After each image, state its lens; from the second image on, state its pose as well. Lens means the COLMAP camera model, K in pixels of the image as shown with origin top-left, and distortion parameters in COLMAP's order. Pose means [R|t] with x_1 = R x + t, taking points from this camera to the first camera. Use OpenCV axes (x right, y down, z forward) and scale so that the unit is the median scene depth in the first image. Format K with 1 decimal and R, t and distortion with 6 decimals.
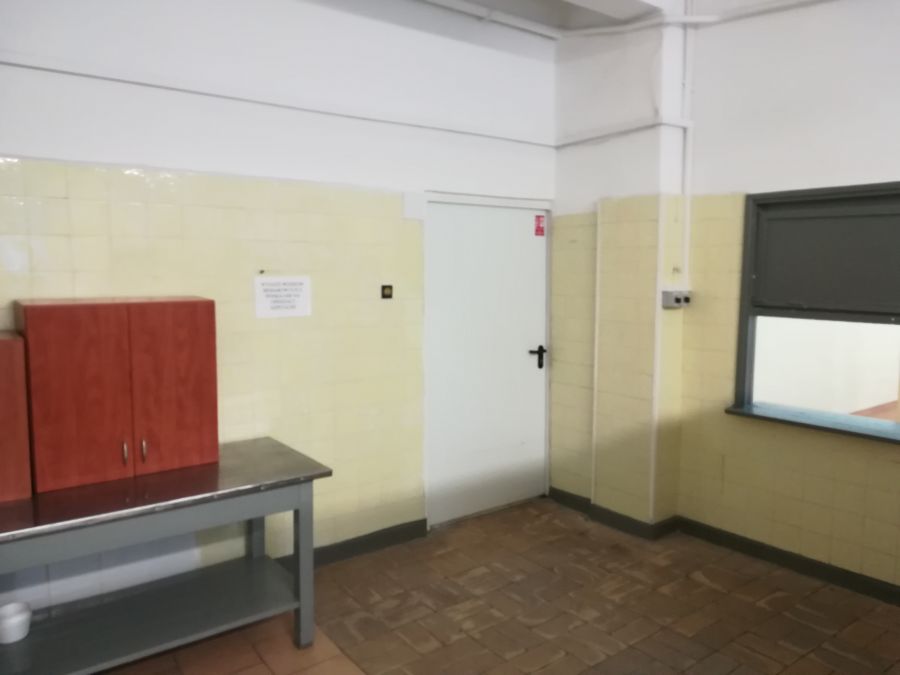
lens RADIAL K [[683.1, 0, 446.3], [0, 683.1, 336.5], [0, 0, 1]] dist [0.041965, -0.042364]
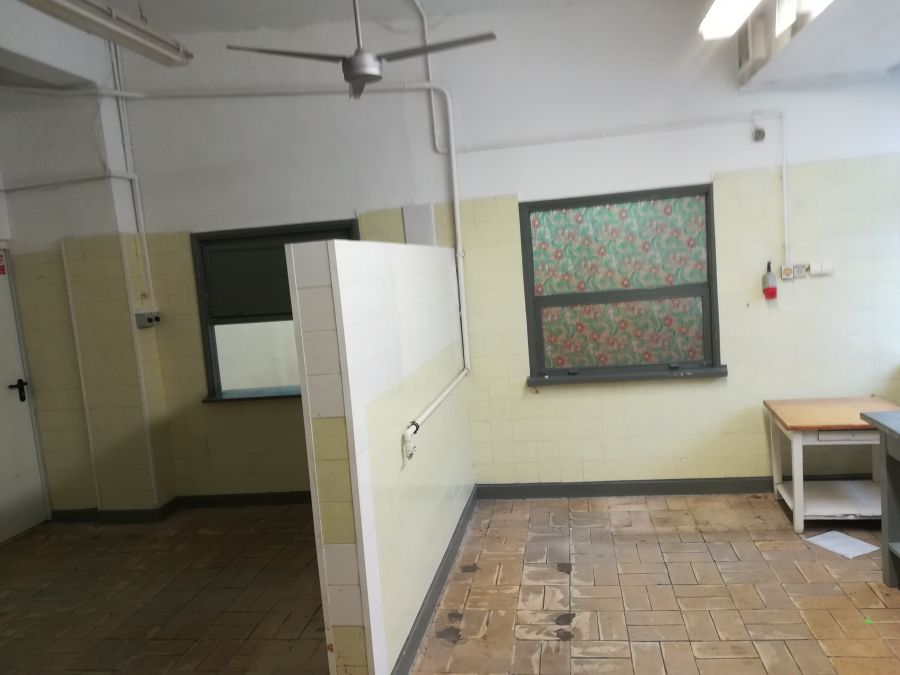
lens RADIAL K [[683.1, 0, 452.1], [0, 683.1, 339.9], [0, 0, 1]] dist [0.041965, -0.042364]
pose [[0.714069, -0.133960, 0.687140, -0.122280], [0.153035, 0.987652, 0.033513, 0.023135], [-0.683144, 0.081226, 0.725752, -0.248548]]
